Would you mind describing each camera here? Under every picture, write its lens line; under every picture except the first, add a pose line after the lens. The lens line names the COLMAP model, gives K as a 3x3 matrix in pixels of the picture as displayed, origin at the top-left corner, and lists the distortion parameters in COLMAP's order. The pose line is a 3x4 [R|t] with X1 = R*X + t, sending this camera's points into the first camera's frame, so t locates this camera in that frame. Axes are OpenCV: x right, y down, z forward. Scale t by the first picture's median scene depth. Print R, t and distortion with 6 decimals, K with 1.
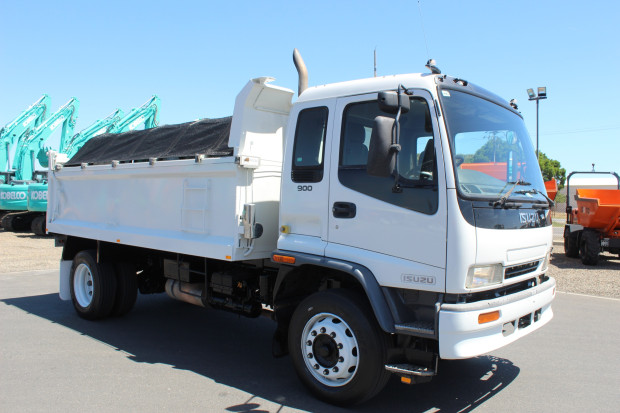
lens RADIAL K [[507.5, 0, 310.0], [0, 507.5, 206.5], [0, 0, 1]] dist [-0.089191, 0.007161]
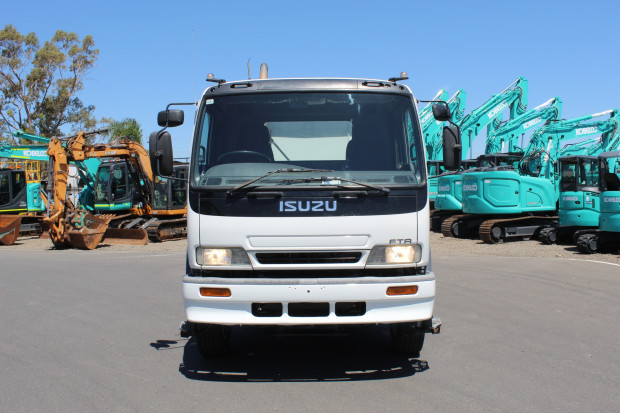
lens RADIAL K [[549.3, 0, 310.0], [0, 549.3, 206.5], [0, 0, 1]] dist [-0.066165, -0.003293]
pose [[0.668345, -0.009036, -0.743796, 1.364487], [0.015461, 0.999879, 0.001745, 0.026642], [0.743691, -0.012666, 0.668404, 0.313316]]
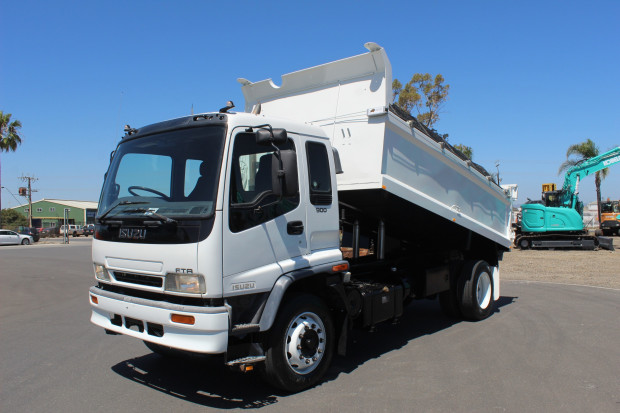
lens RADIAL K [[507.5, 0, 310.0], [0, 507.5, 206.5], [0, 0, 1]] dist [-0.089191, 0.007161]
pose [[0.034322, -0.039828, -0.998617, 1.740937], [0.001267, 0.999207, -0.039808, 0.009676], [0.999410, 0.000101, 0.034345, 1.494947]]
